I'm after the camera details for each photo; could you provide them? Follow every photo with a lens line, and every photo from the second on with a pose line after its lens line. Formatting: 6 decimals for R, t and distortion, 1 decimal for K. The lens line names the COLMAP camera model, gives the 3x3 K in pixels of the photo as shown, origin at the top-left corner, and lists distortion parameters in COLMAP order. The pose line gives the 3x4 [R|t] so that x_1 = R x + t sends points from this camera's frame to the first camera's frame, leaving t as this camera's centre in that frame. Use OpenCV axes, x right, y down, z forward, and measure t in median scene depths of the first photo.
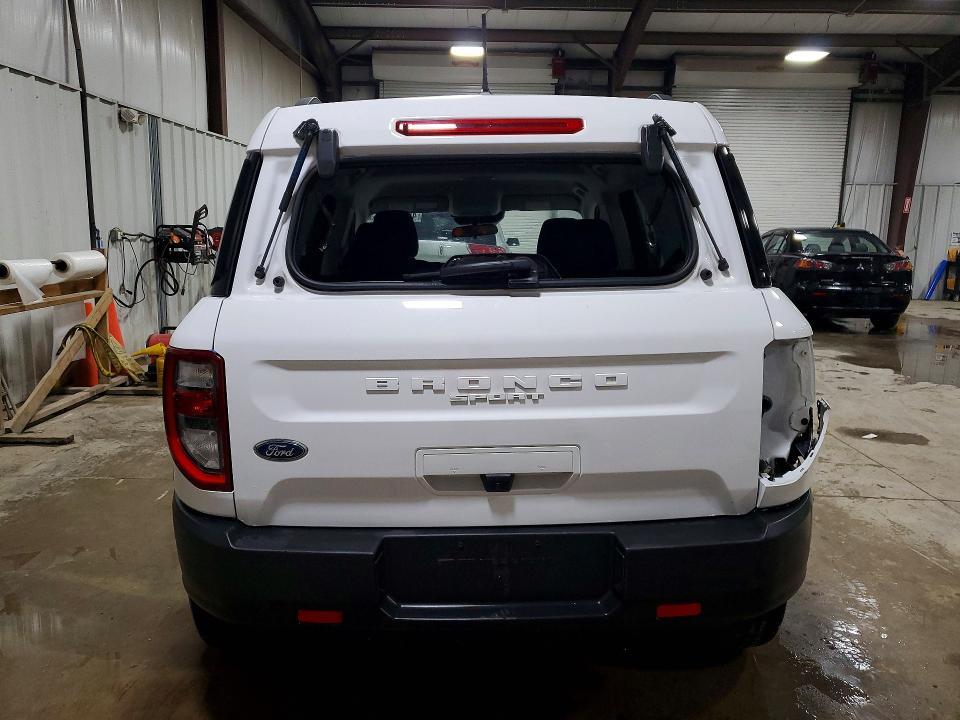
lens RADIAL K [[762.3, 0, 464.5], [0, 762.3, 360.2], [0, 0, 1]] dist [-0.007837, 0.003916]
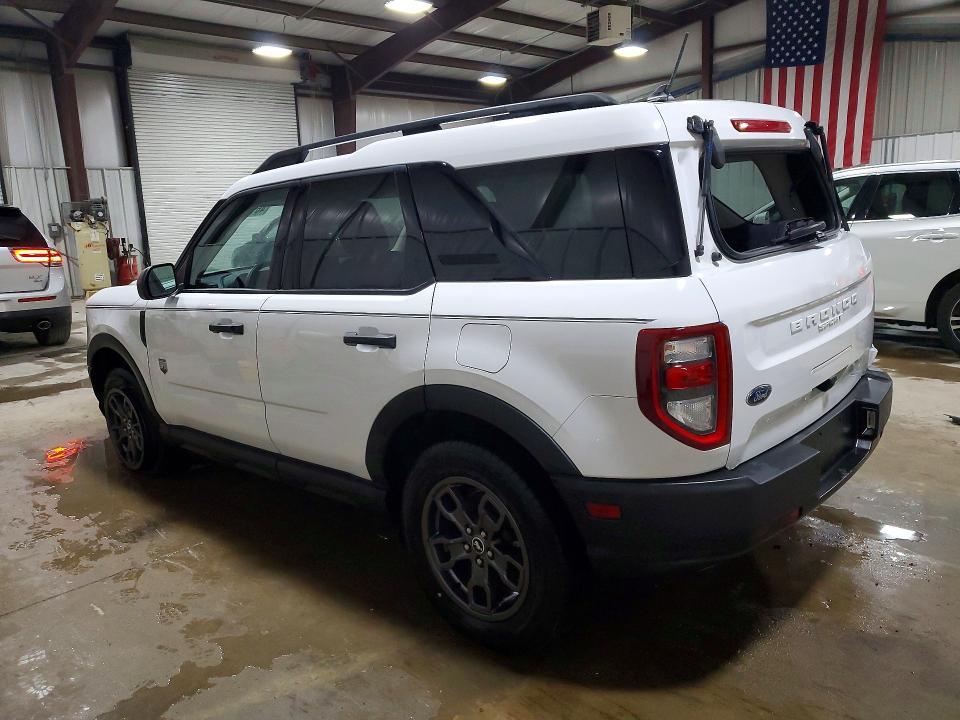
lens RADIAL K [[762.3, 0, 464.5], [0, 762.3, 360.2], [0, 0, 1]] dist [-0.007837, 0.003916]
pose [[0.679758, -0.182373, 0.710401, -0.195100], [0.170687, 0.981334, 0.088602, -0.016807], [-0.713299, 0.061028, 0.698198, 0.069501]]
